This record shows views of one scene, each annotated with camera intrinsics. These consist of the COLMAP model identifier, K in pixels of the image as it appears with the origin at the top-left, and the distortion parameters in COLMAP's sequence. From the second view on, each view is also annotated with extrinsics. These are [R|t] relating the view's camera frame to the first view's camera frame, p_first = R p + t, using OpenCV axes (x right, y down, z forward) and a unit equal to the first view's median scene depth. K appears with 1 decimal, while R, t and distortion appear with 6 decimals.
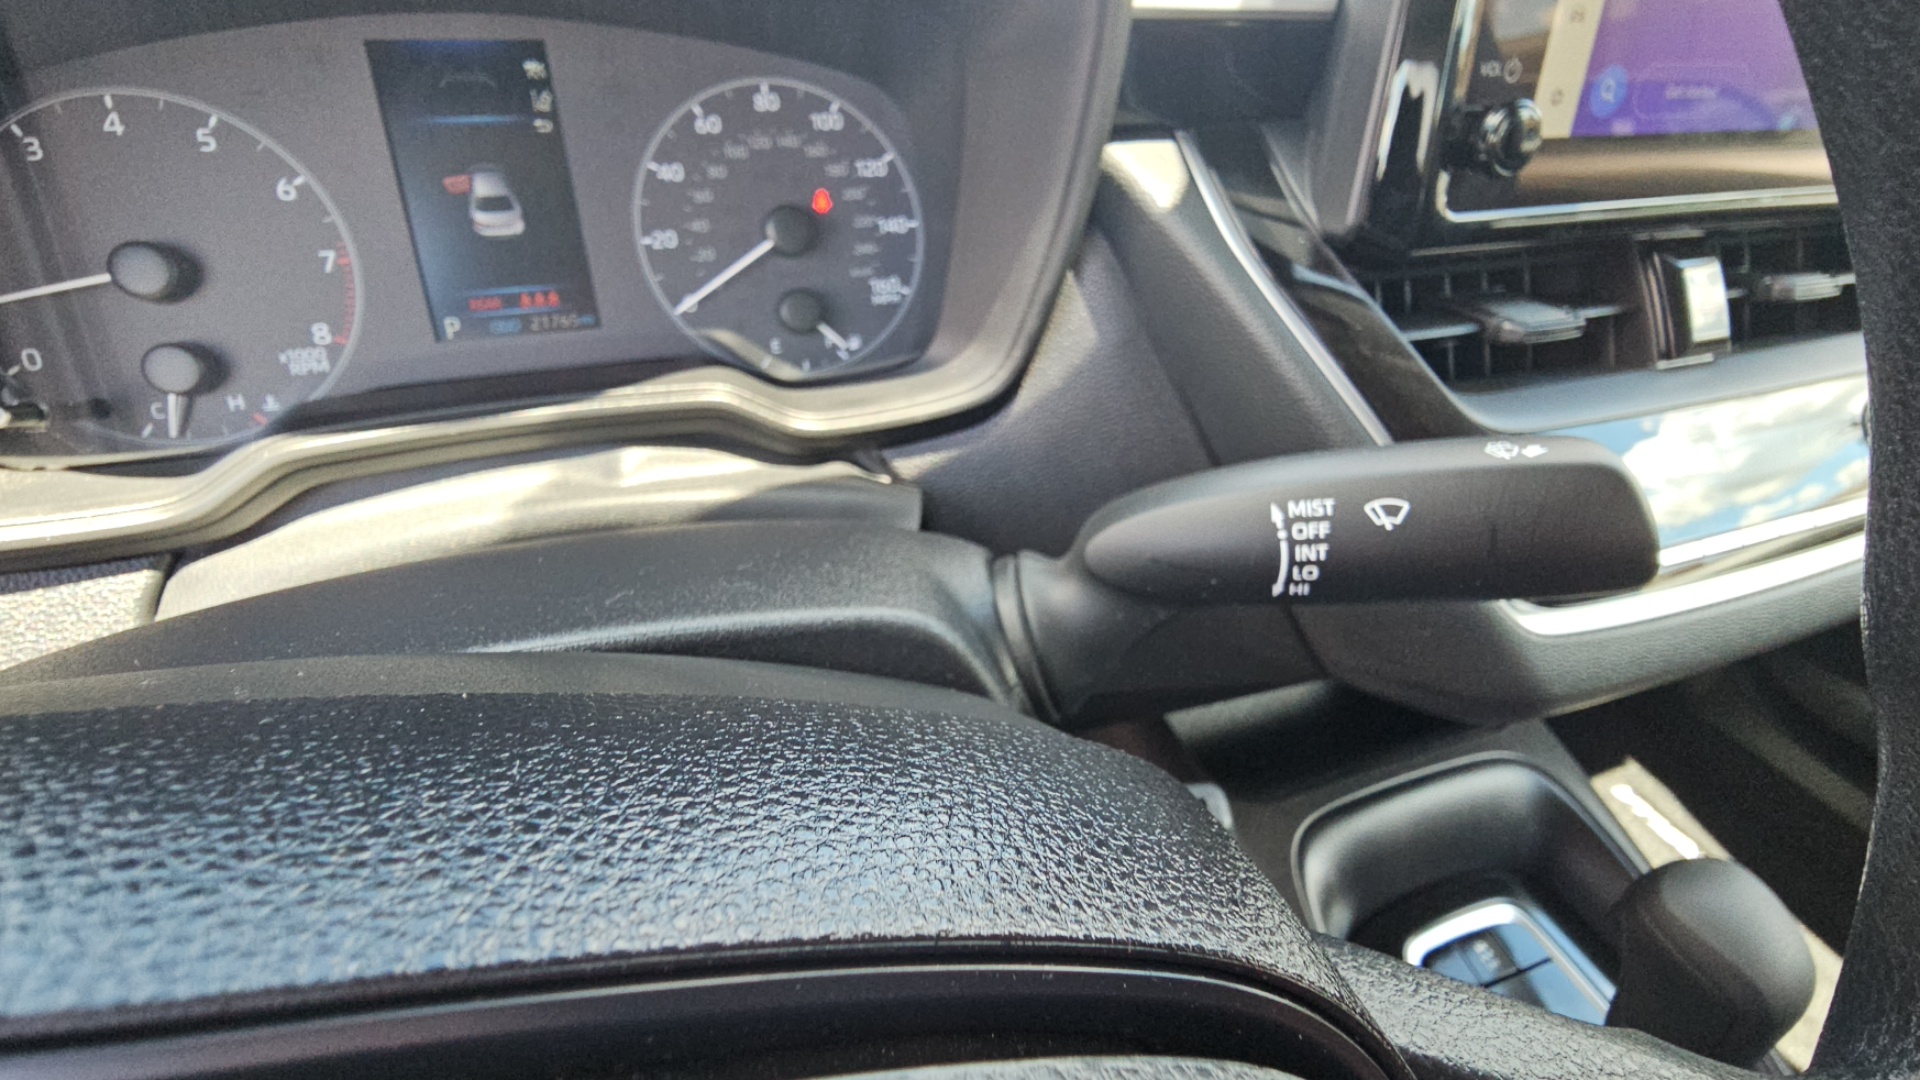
lens RADIAL K [[869.6, 0, 979.8], [0, 869.6, 544.1], [0, 0, 1]] dist [0.004232, -0.007233]
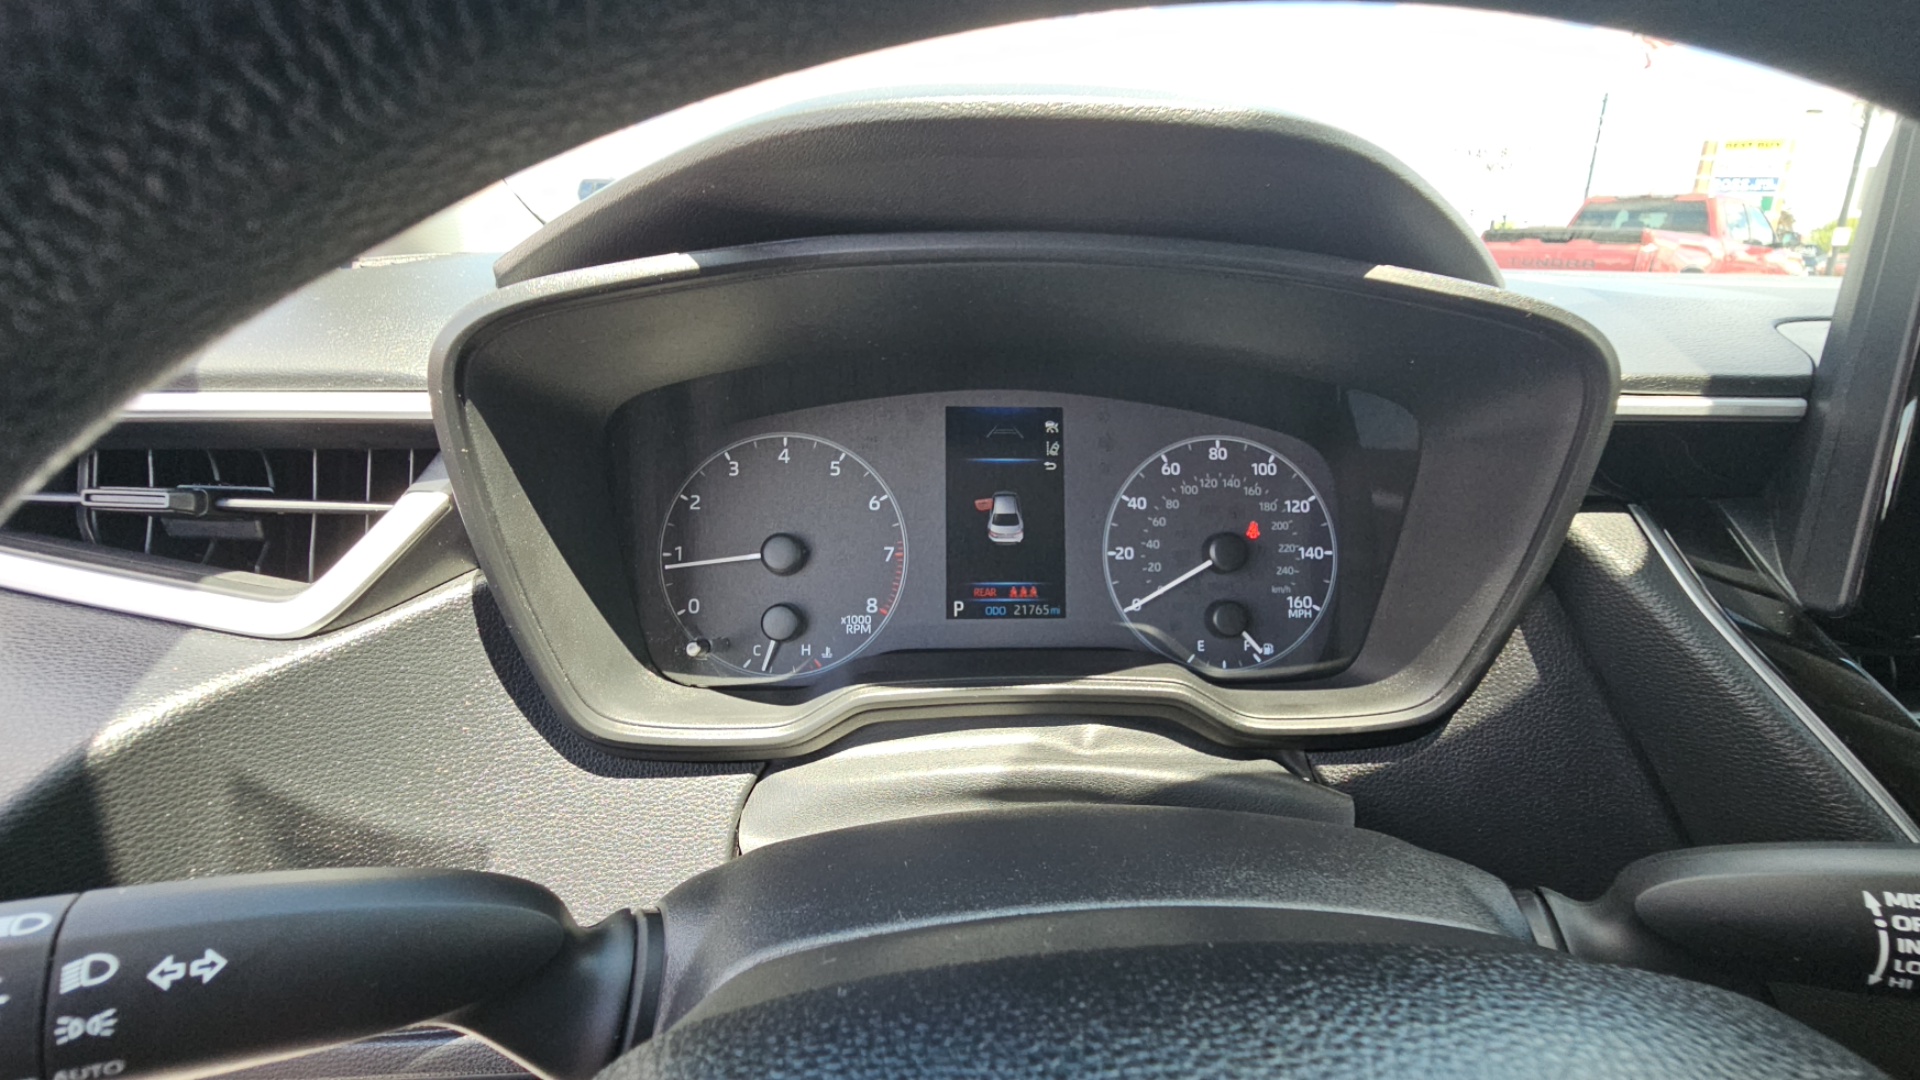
lens RADIAL K [[863.2, 0, 981.4], [0, 863.2, 541.1], [0, 0, 1]] dist [0.008893, -0.007083]
pose [[0.956093, 0.073301, -0.283750, -0.227105], [-0.155024, 0.948161, -0.277412, 0.004643], [0.248706, 0.309220, 0.917894, -0.191096]]
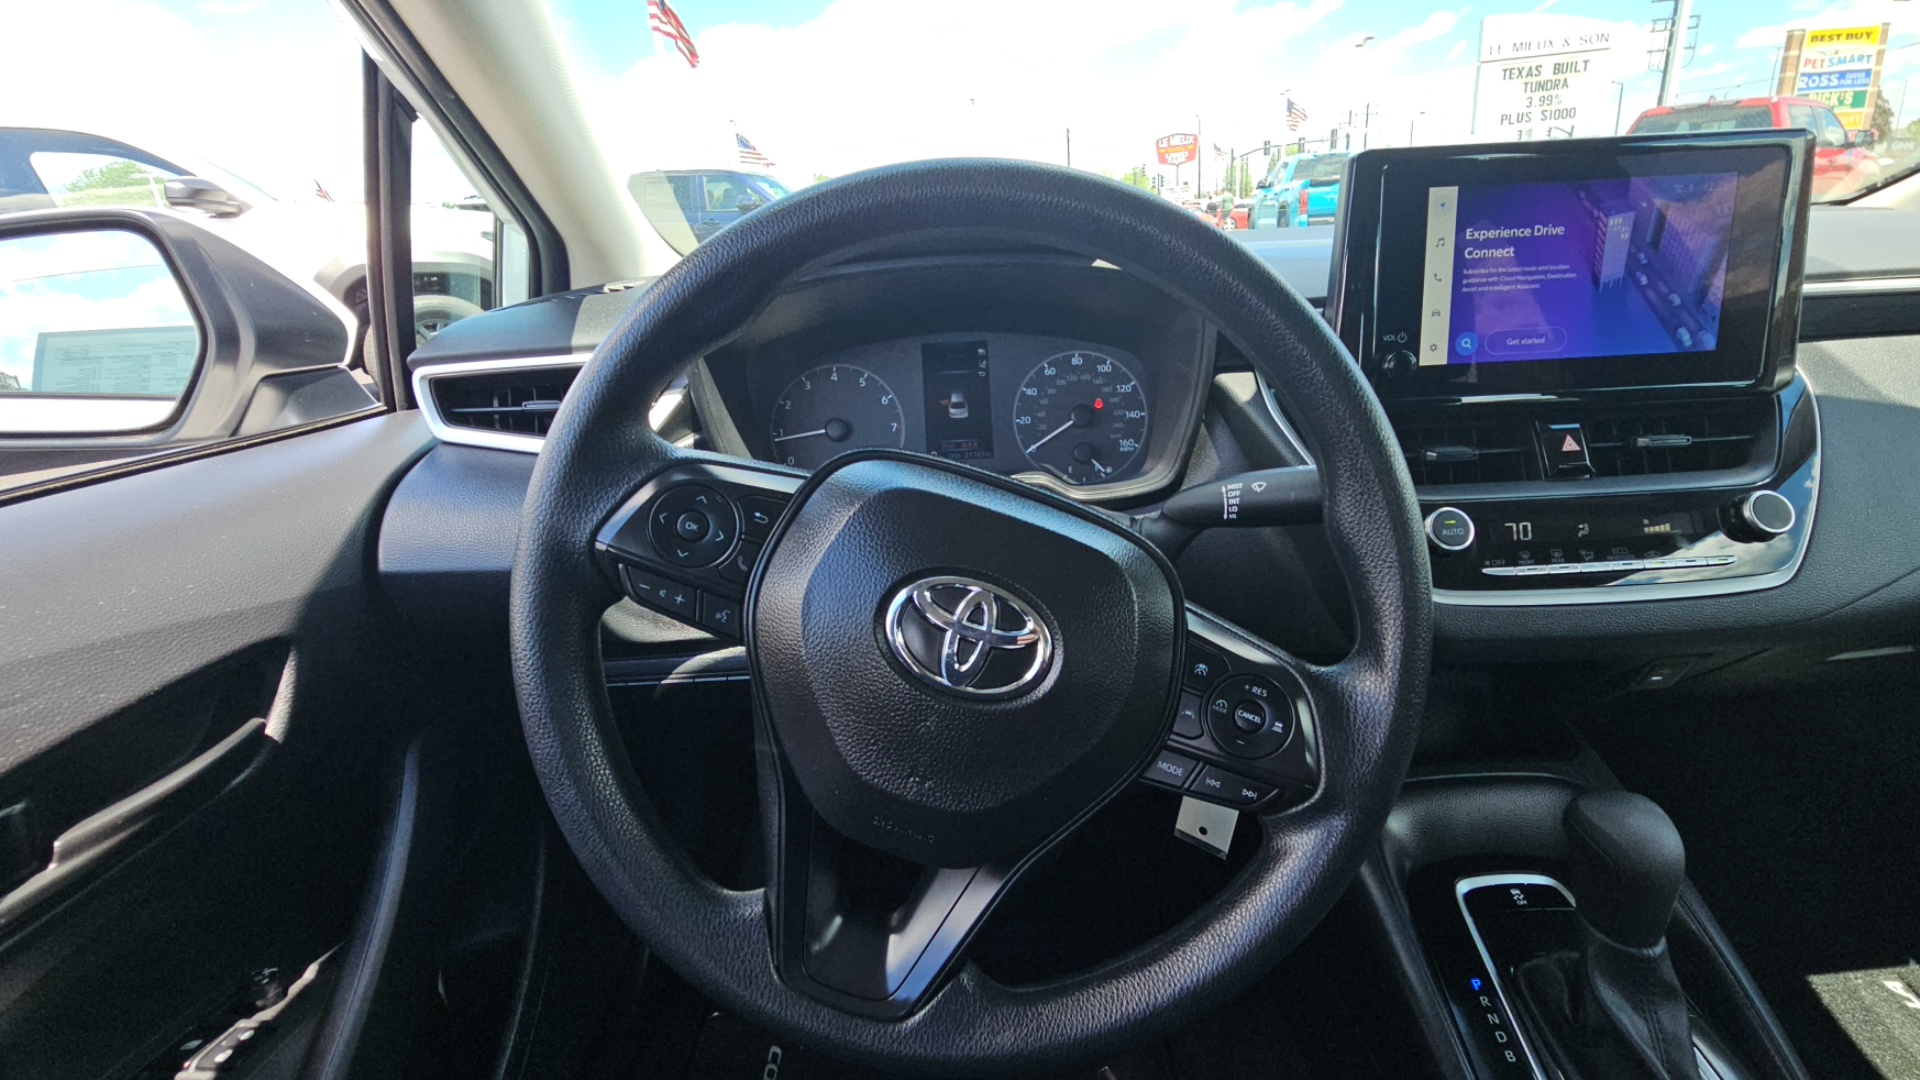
lens RADIAL K [[863.2, 0, 981.4], [0, 863.2, 541.1], [0, 0, 1]] dist [0.008893, -0.007083]
pose [[0.938844, 0.039148, -0.342110, 0.313899], [-0.122281, 0.966666, -0.224955, 0.484347], [0.321900, 0.253031, 0.912335, -1.021077]]
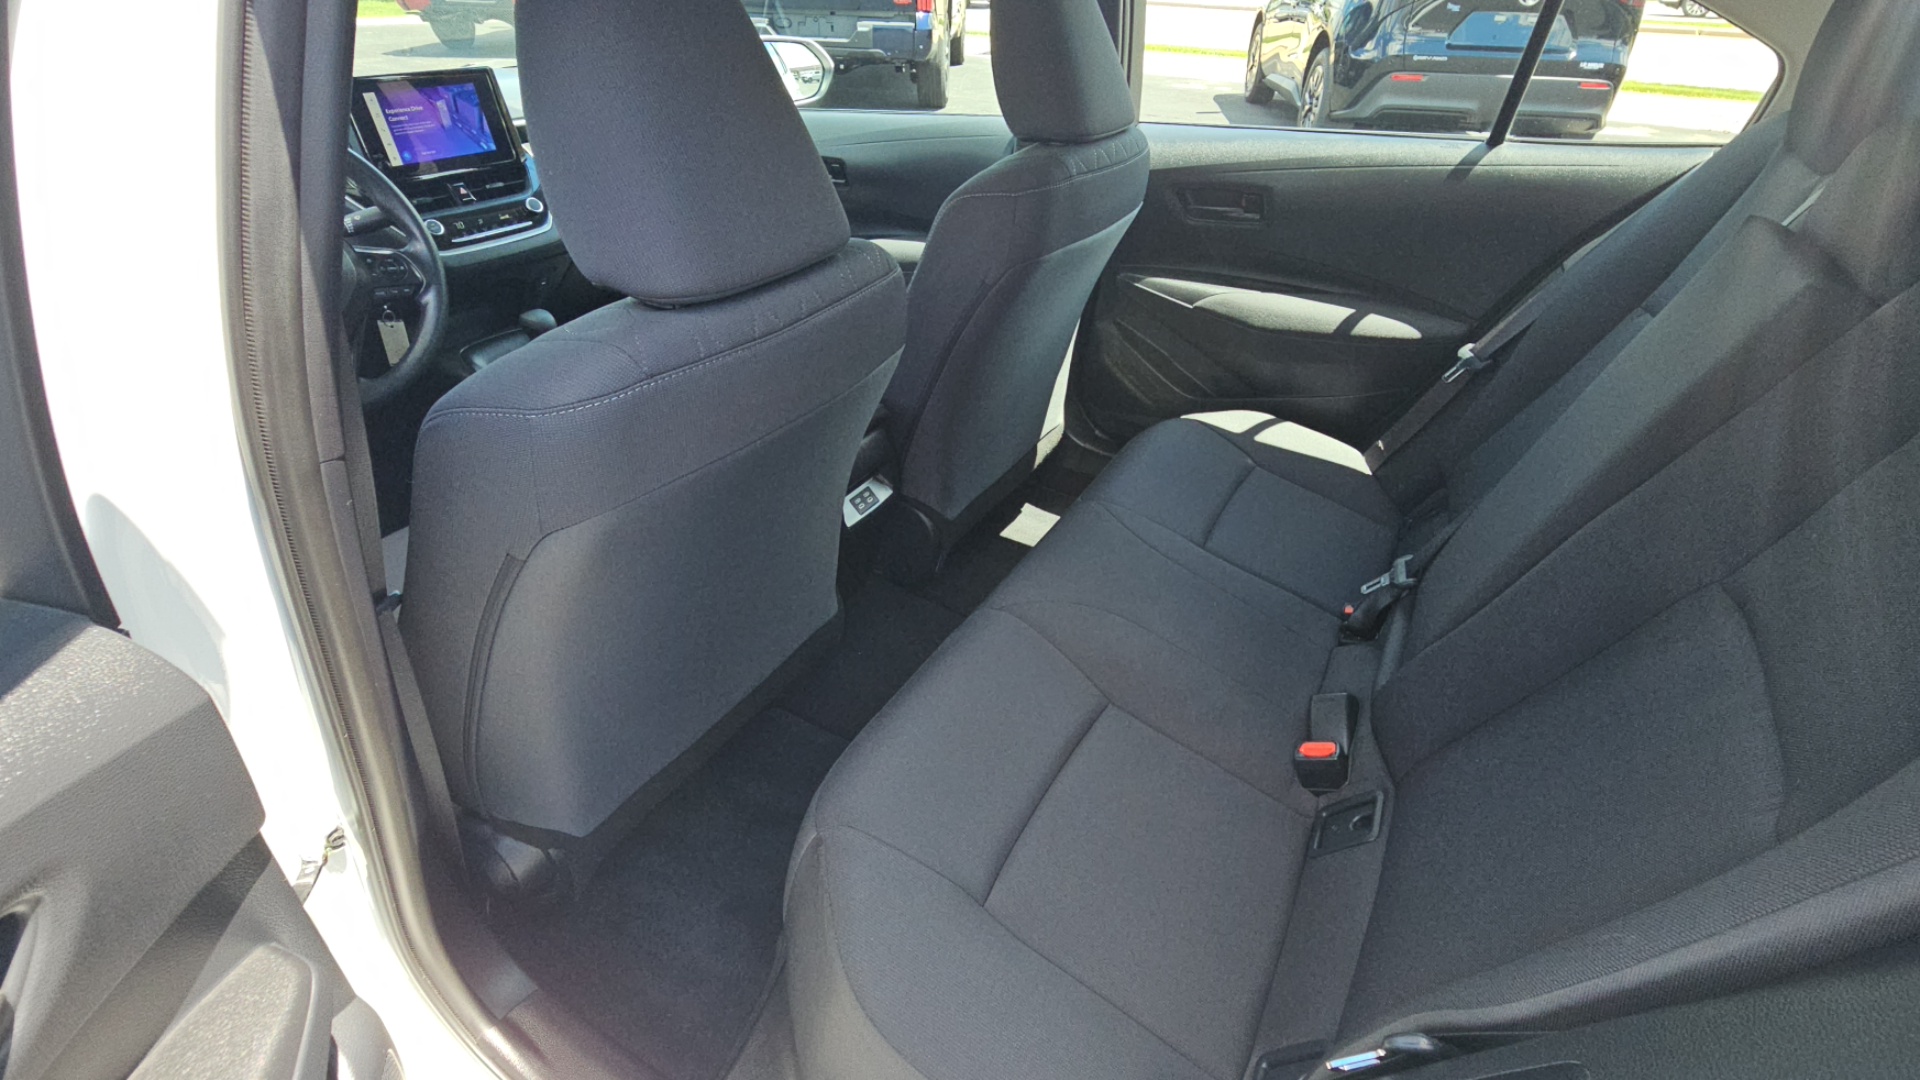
lens RADIAL K [[863.2, 0, 981.4], [0, 863.2, 541.1], [0, 0, 1]] dist [0.008893, -0.007083]
pose [[0.770810, -0.376816, 0.513674, -0.181711], [0.377872, 0.919589, 0.107557, 2.199809], [-0.512899, 0.111197, 0.851217, -4.617607]]
